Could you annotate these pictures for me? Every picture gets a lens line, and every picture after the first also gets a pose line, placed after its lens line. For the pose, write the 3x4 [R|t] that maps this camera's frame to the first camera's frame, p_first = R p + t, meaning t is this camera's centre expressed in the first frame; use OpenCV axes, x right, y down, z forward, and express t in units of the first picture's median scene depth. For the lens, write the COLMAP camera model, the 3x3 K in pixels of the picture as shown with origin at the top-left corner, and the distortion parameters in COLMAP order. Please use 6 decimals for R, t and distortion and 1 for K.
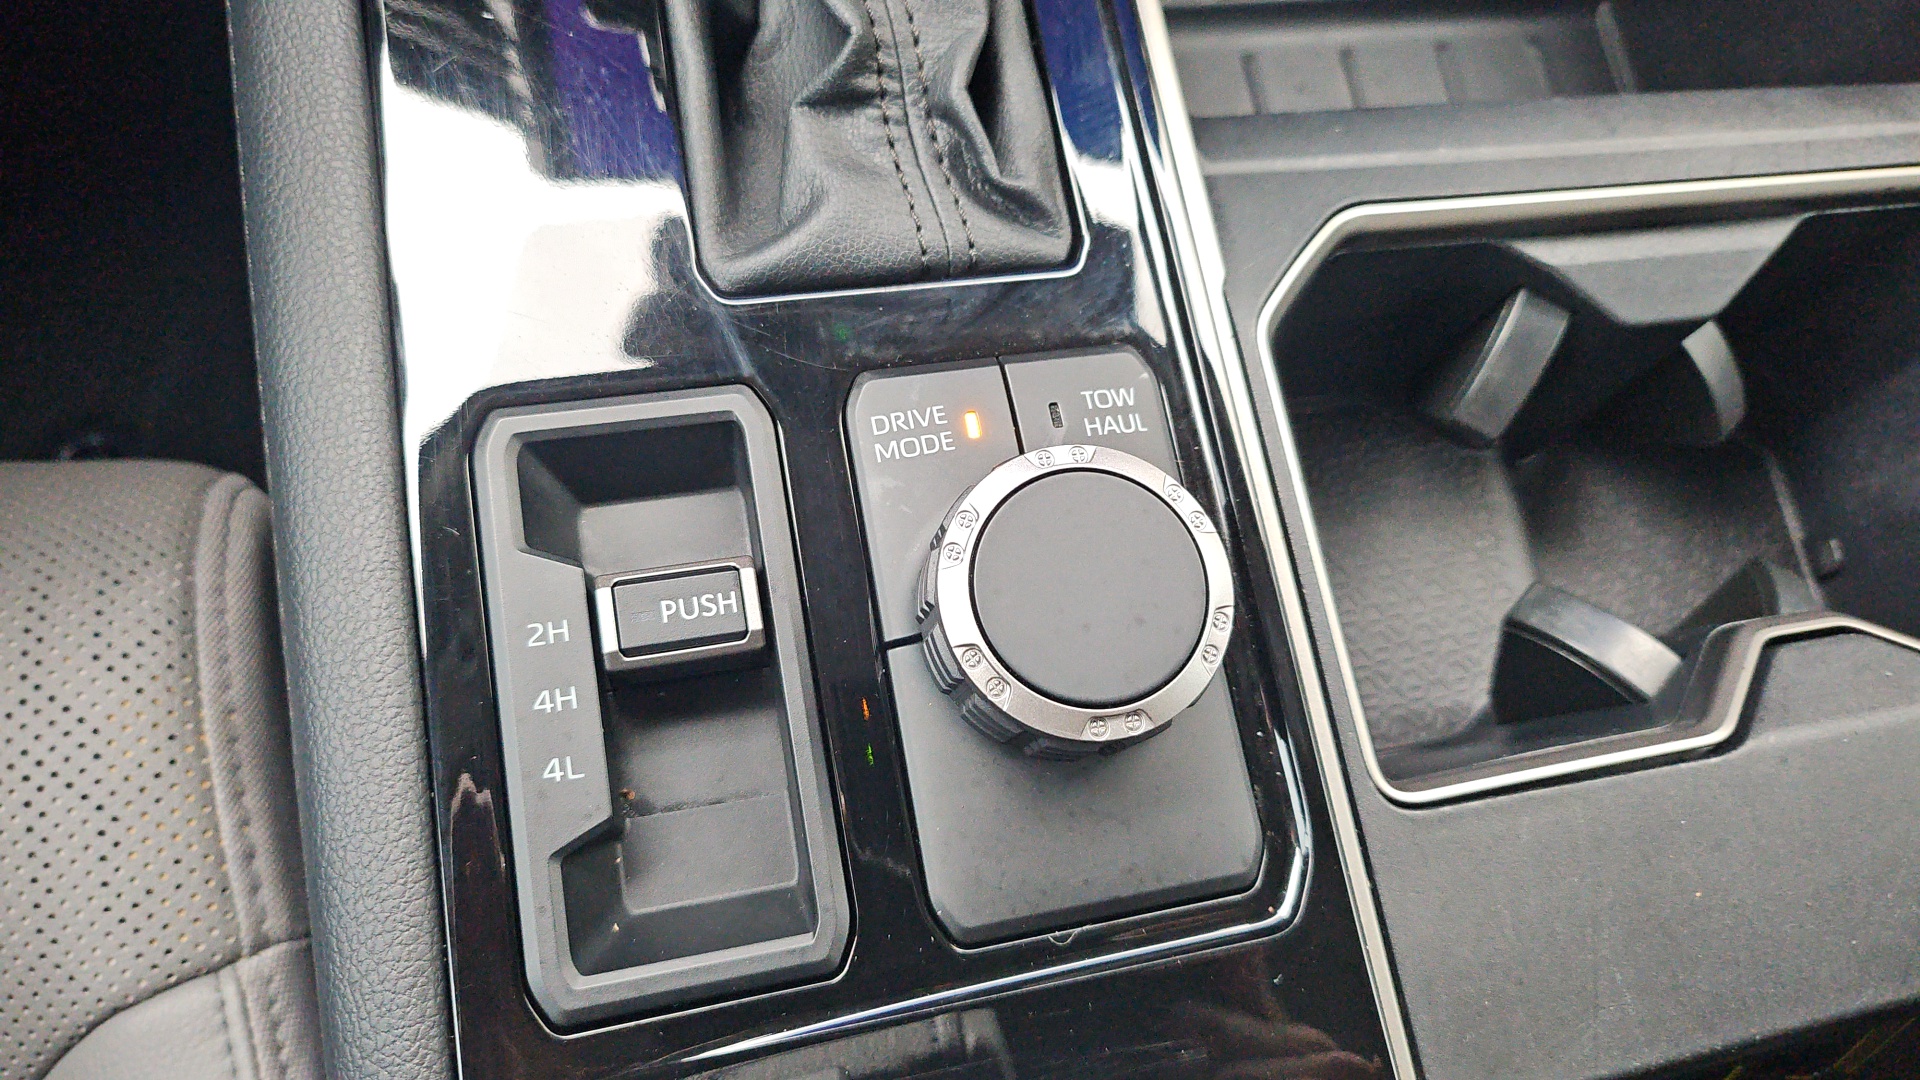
lens RADIAL K [[1394.4, 0, 975.5], [0, 1394.4, 521.9], [0, 0, 1]] dist [0.024589, -0.069797]
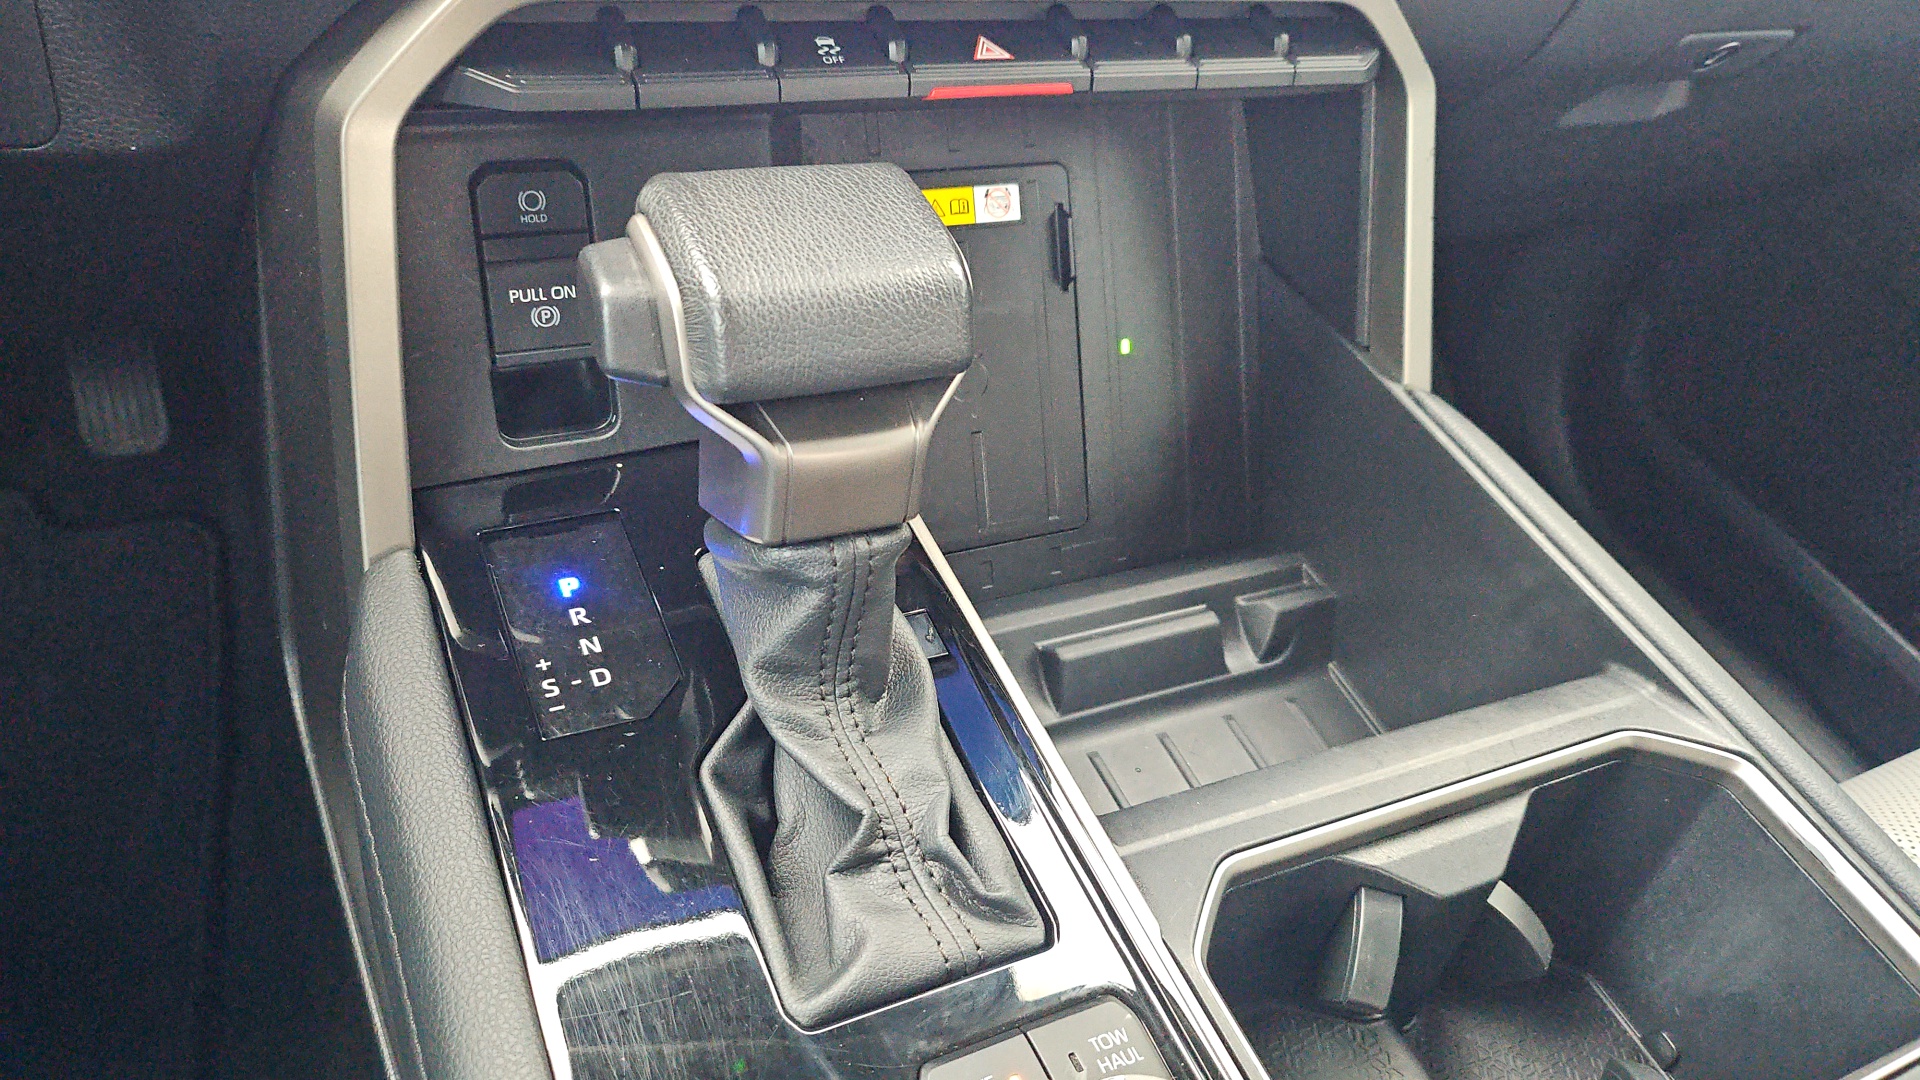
lens RADIAL K [[1372.4, 0, 960.0], [0, 1372.4, 540.0], [0, 0, 1]] dist [0.041470, -0.066668]
pose [[0.968757, -0.176478, 0.174254, -0.180239], [0.236840, 0.866782, -0.438858, 0.038601], [-0.073591, 0.466417, 0.881498, -0.342825]]
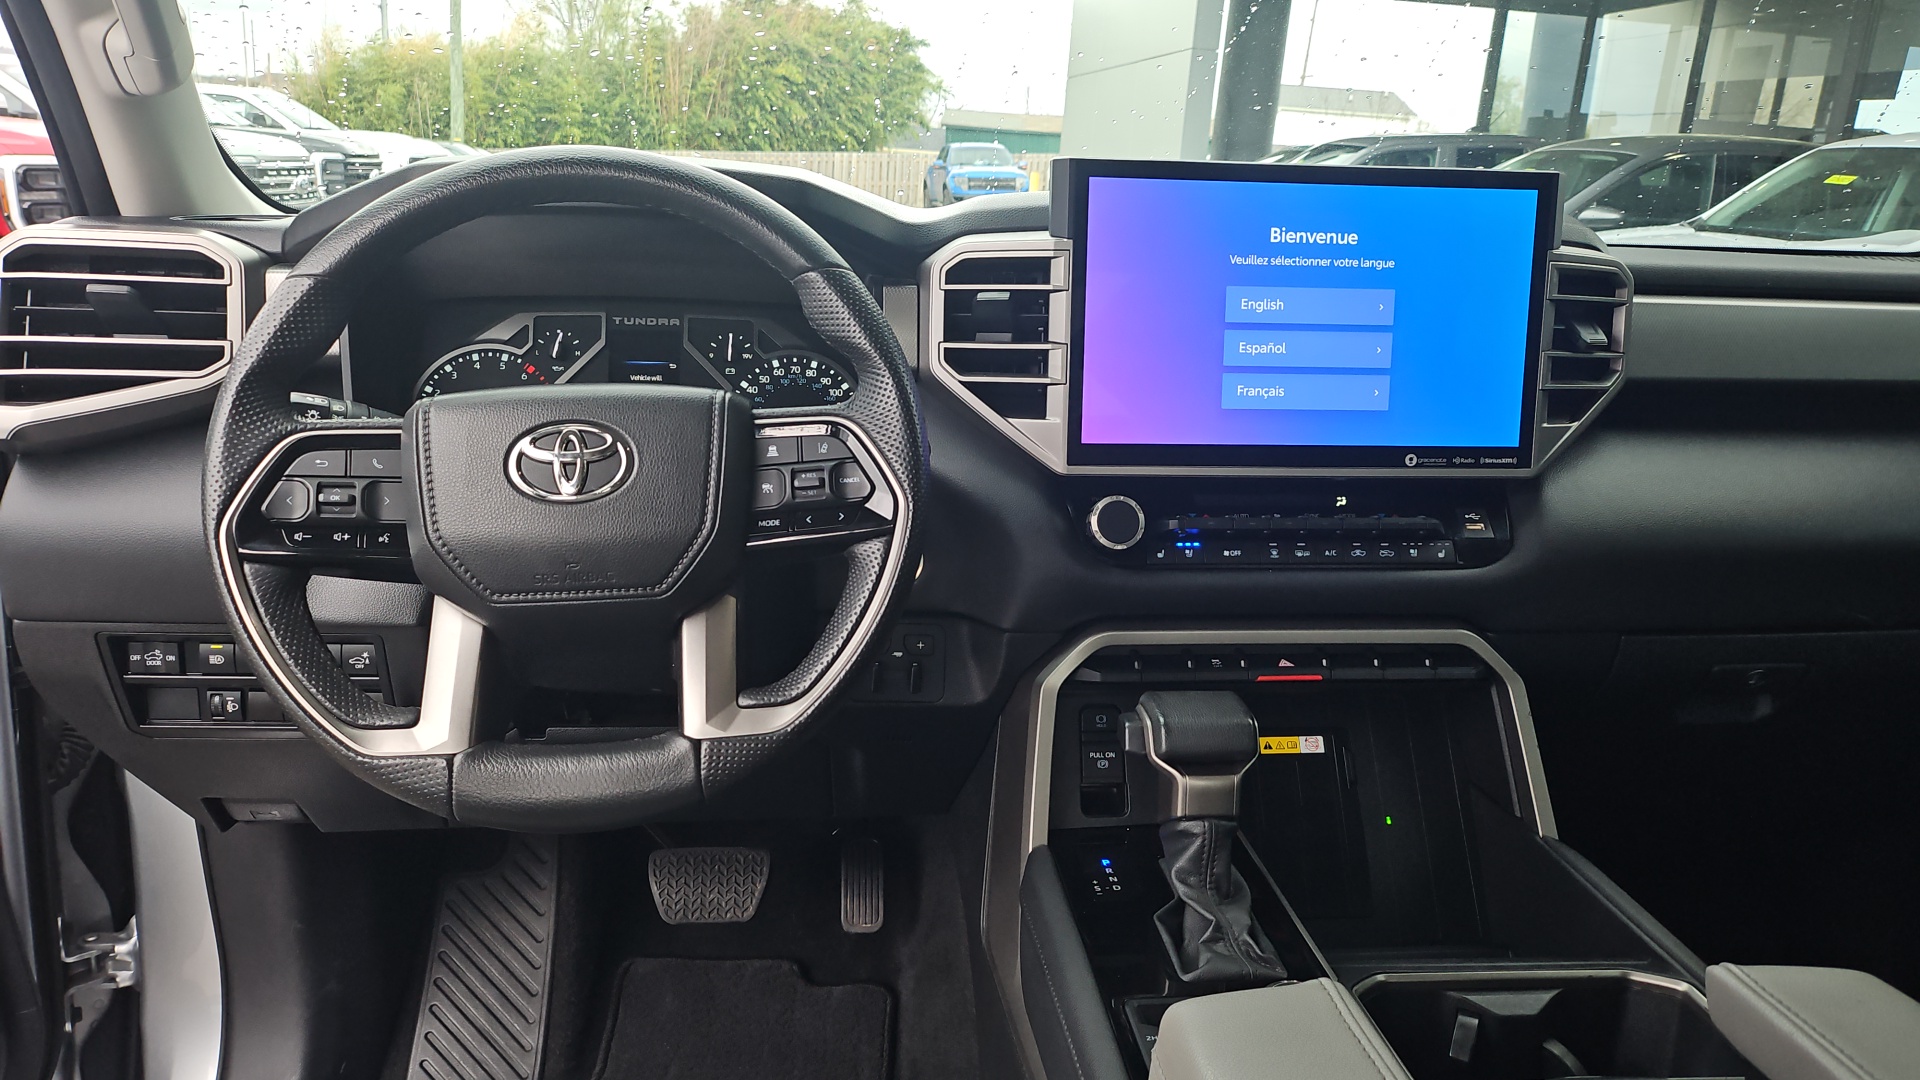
lens RADIAL K [[1360.6, 0, 979.6], [0, 1360.6, 535.1], [0, 0, 1]] dist [0.059746, -0.063389]
pose [[0.986219, -0.137046, -0.092681, -0.215461], [-0.010512, 0.507159, -0.861788, 2.131707], [0.165109, 0.850887, 0.498730, -1.660147]]
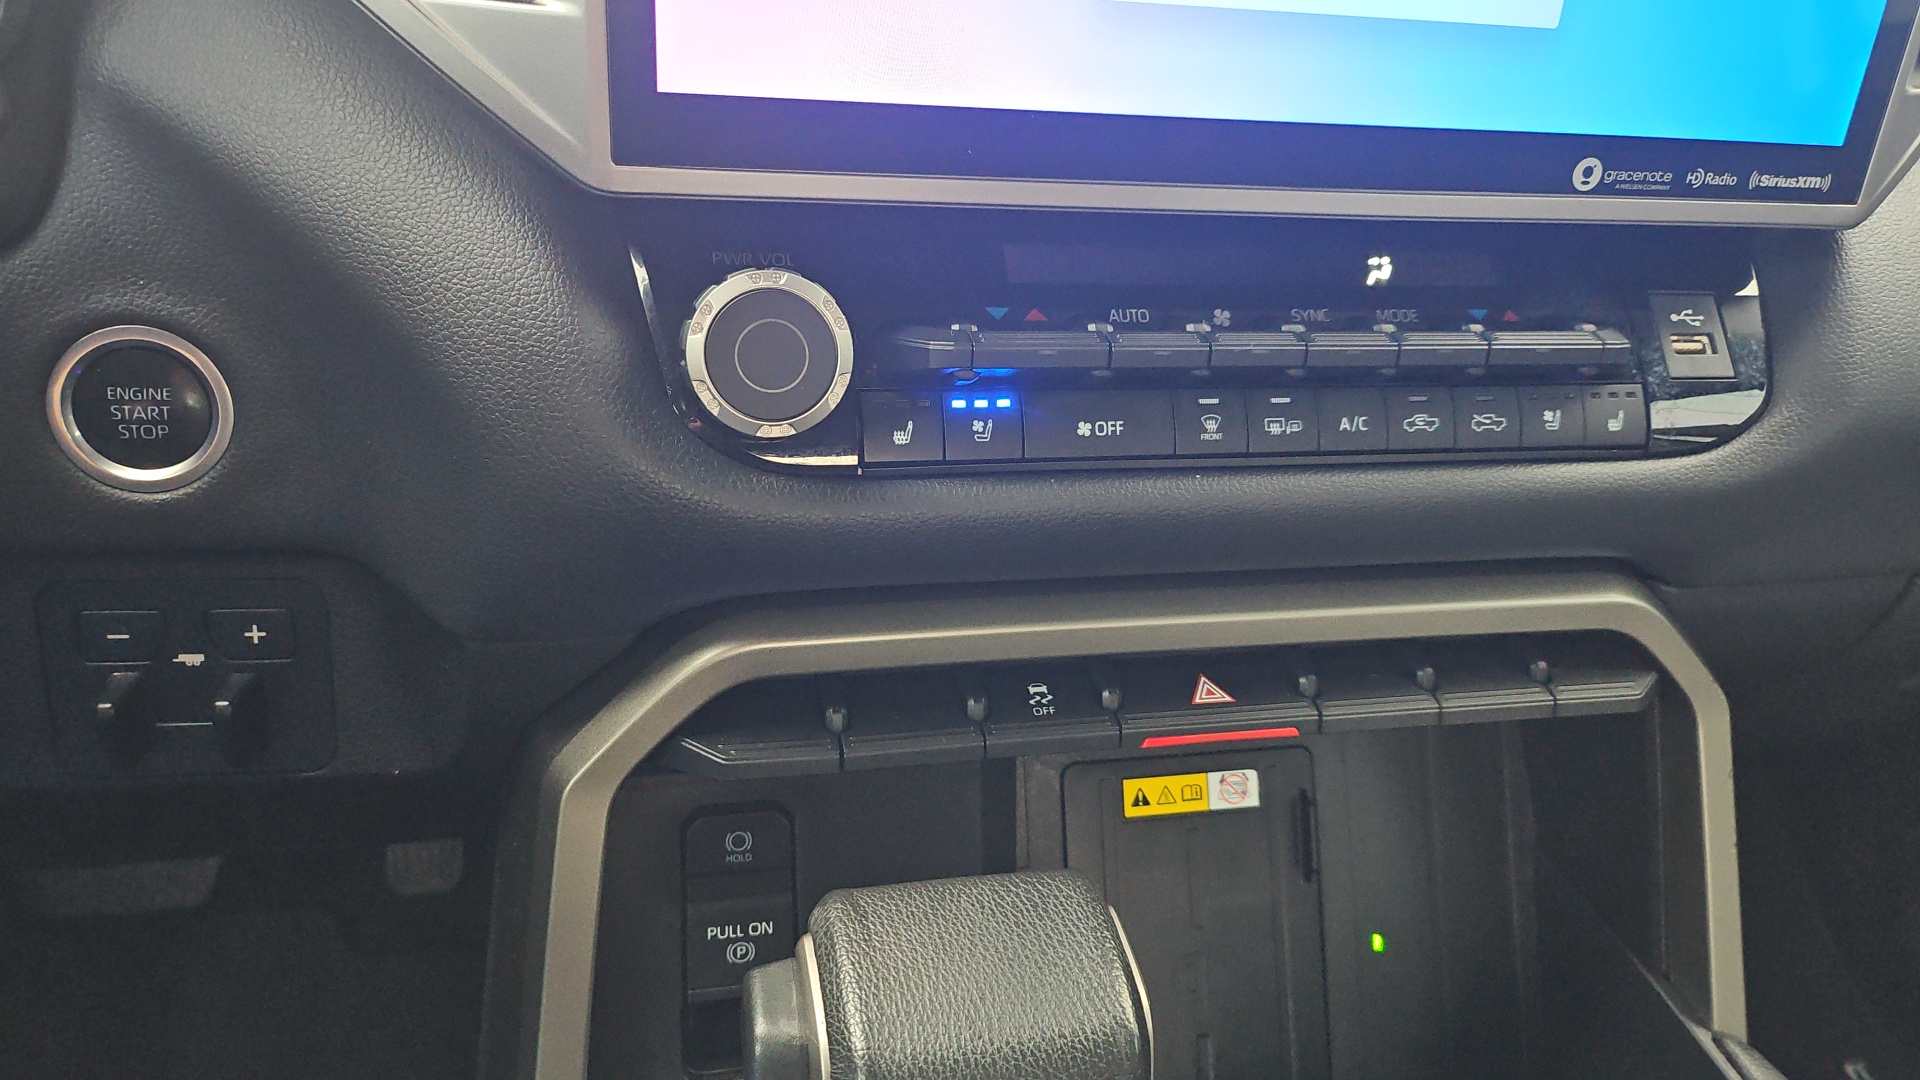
lens RADIAL K [[1360.6, 0, 979.6], [0, 1360.6, 535.1], [0, 0, 1]] dist [0.059746, -0.063389]
pose [[0.994913, -0.100655, 0.003970, -0.004788], [0.077032, 0.734834, -0.673859, -0.276815], [0.064910, 0.670737, 0.738849, -0.486798]]
